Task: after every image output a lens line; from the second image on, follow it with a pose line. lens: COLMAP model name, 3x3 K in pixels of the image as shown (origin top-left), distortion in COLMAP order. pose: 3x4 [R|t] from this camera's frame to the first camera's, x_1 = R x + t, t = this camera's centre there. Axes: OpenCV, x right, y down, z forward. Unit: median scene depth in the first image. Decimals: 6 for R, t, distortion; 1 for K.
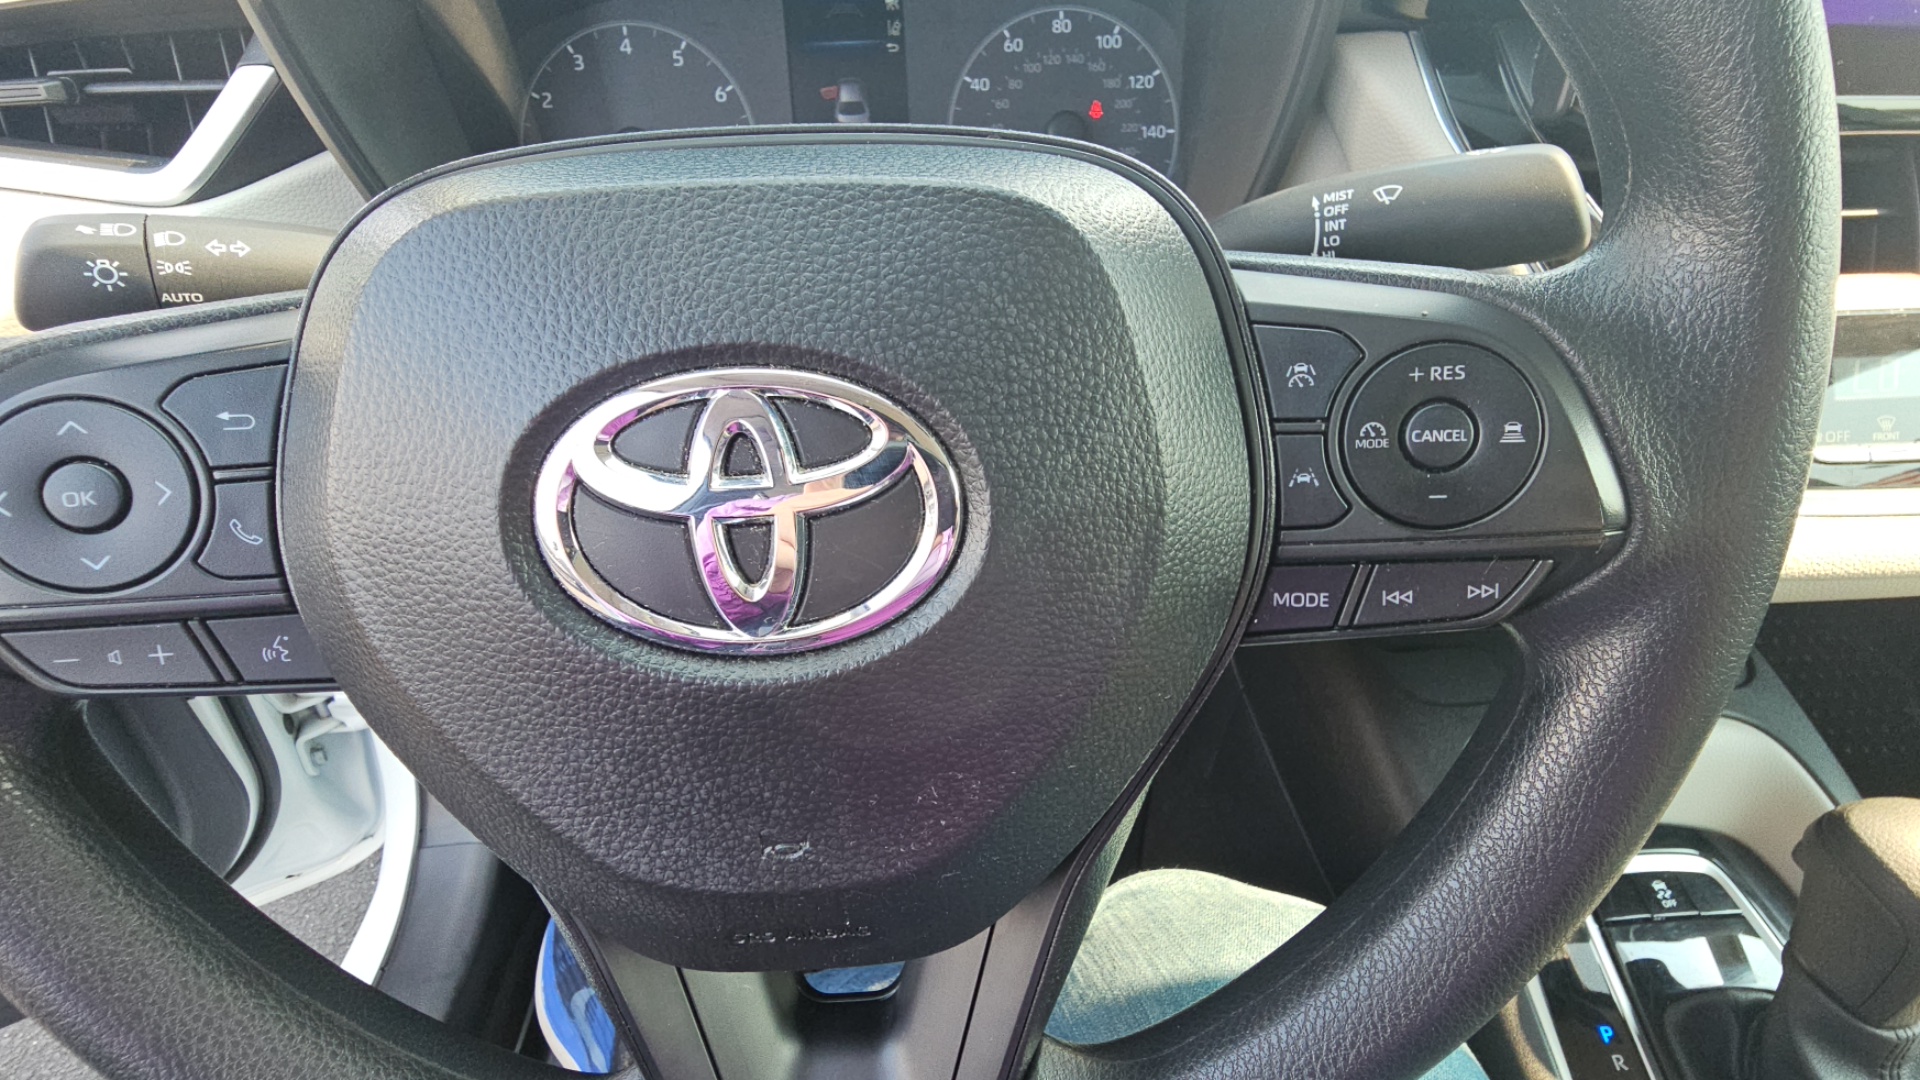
lens RADIAL K [[860.5, 0, 981.1], [0, 860.5, 547.2], [0, 0, 1]] dist [0.008311, -0.007337]
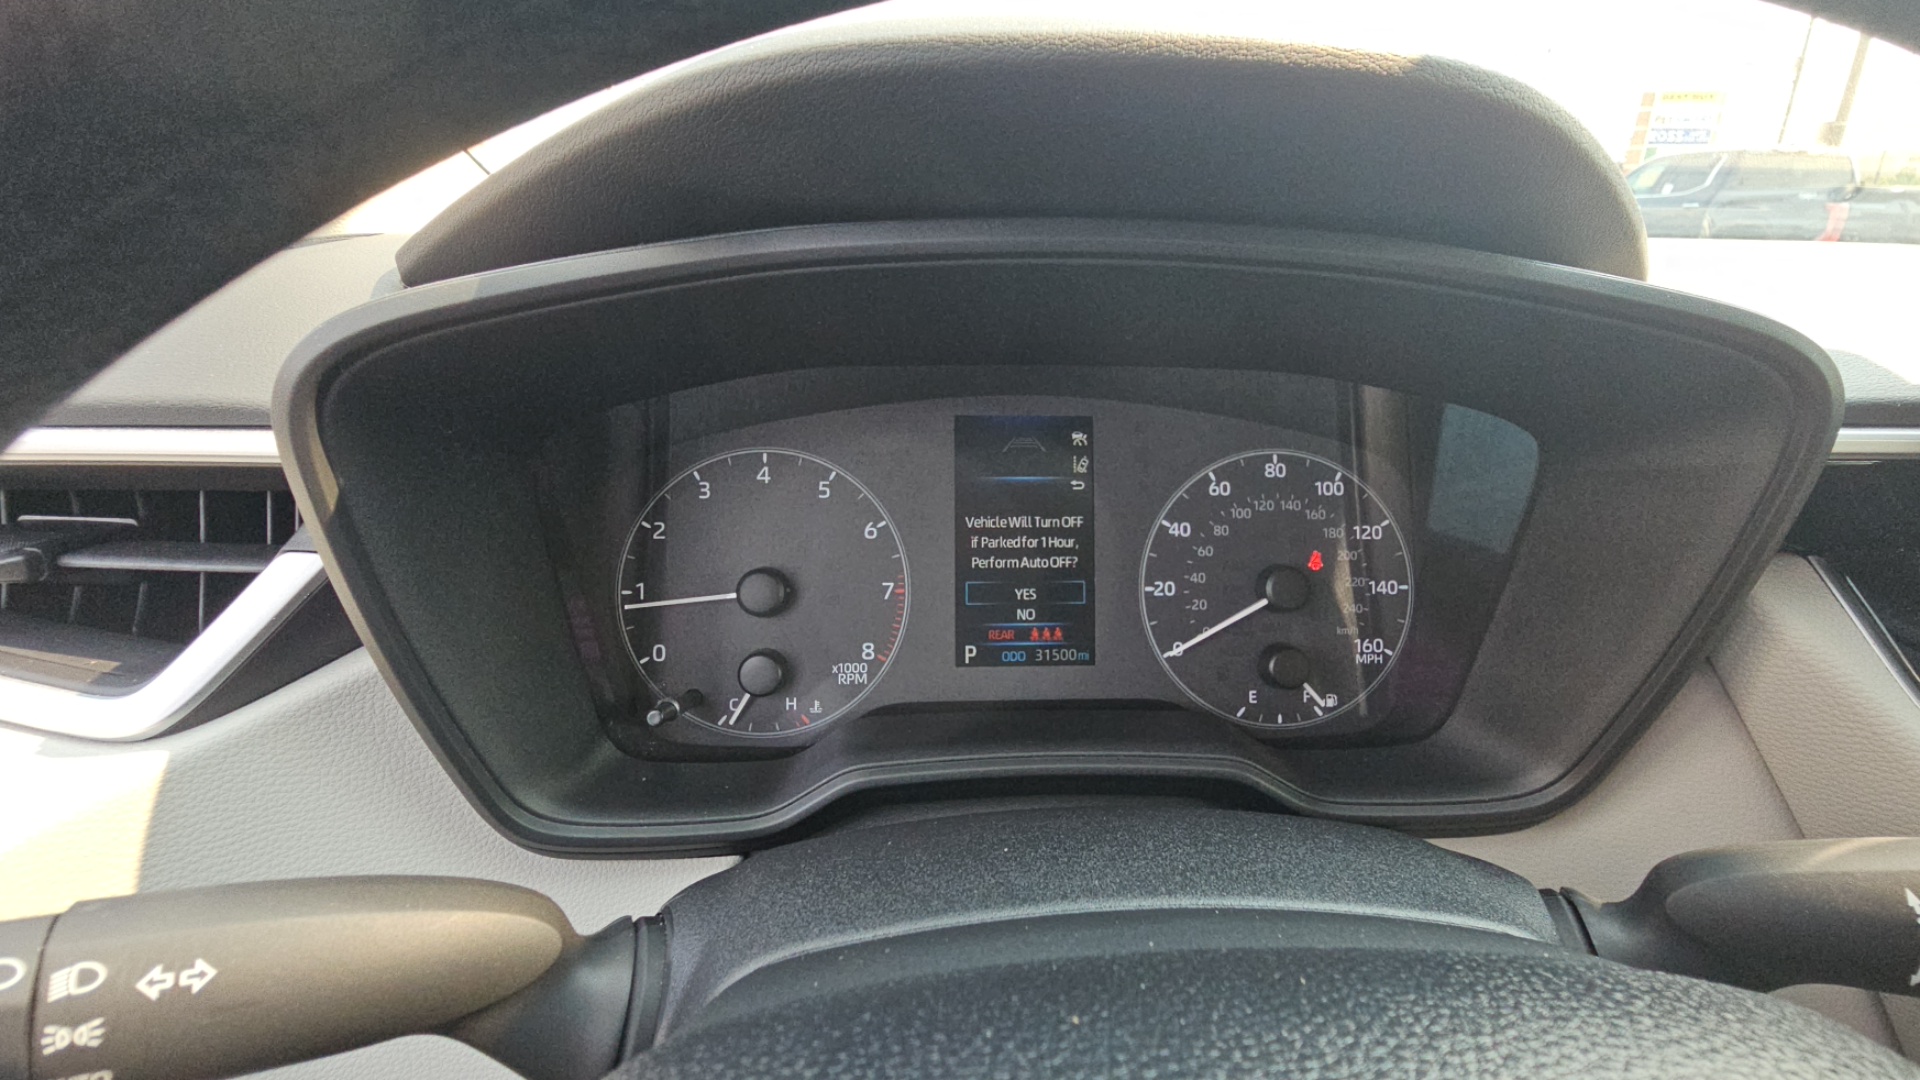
lens RADIAL K [[860.5, 0, 980.7], [0, 860.5, 546.8], [0, 0, 1]] dist [0.008311, -0.007337]
pose [[0.999026, 0.040828, 0.016709, -0.348829], [-0.034877, 0.962916, -0.267538, -0.487643], [-0.027012, 0.266695, 0.963402, 0.343174]]
